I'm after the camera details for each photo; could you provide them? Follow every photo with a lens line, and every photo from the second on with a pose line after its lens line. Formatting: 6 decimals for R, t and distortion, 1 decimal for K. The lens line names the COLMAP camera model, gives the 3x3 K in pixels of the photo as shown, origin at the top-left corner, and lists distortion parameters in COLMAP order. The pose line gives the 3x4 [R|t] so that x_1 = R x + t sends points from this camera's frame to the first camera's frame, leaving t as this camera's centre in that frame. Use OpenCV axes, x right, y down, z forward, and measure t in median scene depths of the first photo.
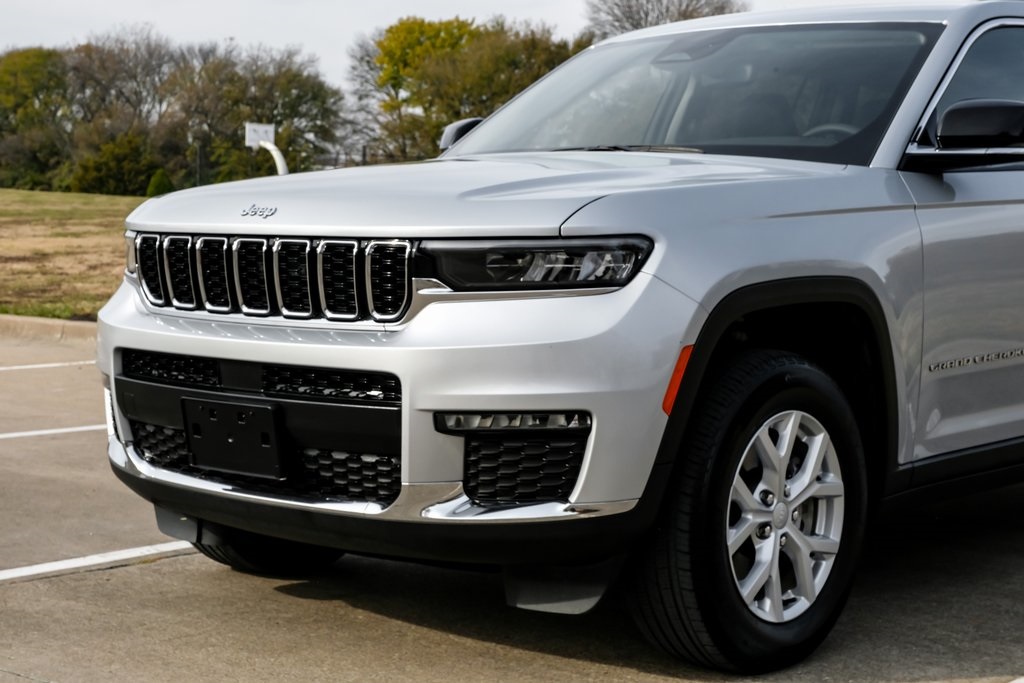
lens RADIAL K [[1771.9, 0, 512.0], [0, 1771.9, 341.5], [0, 0, 1]] dist [0.004834, -0.005888]
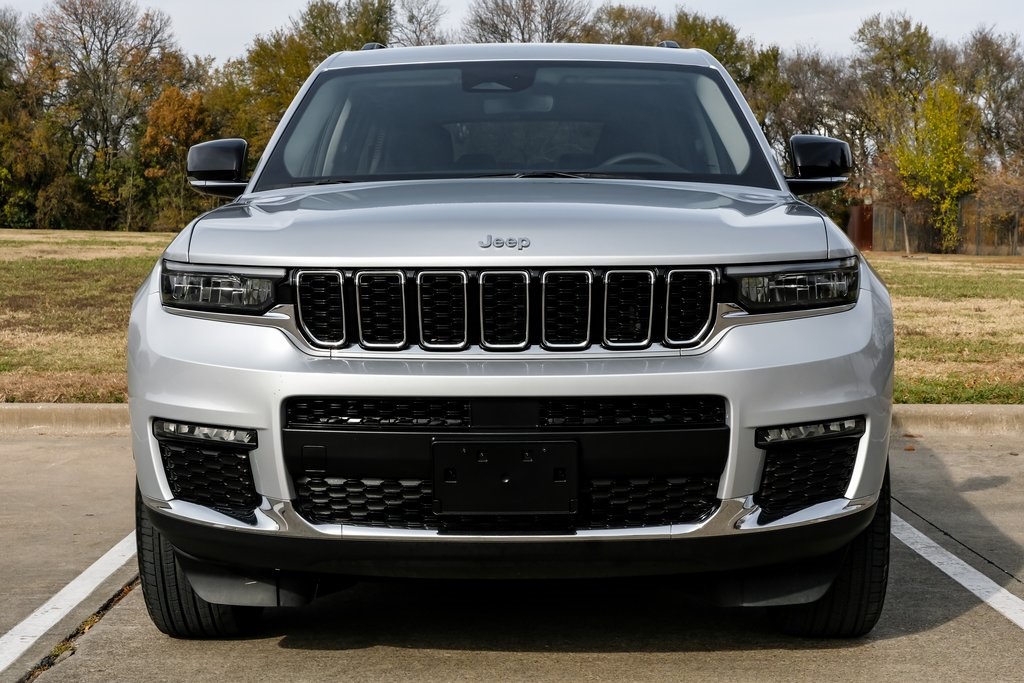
lens RADIAL K [[1710.3, 0, 512.0], [0, 1710.3, 341.5], [0, 0, 1]] dist [0.181822, 0.061493]
pose [[0.763903, -0.056874, 0.642820, -0.764401], [0.060073, 0.998051, 0.016915, -0.035790], [-0.642529, 0.025695, 0.765831, 0.289184]]
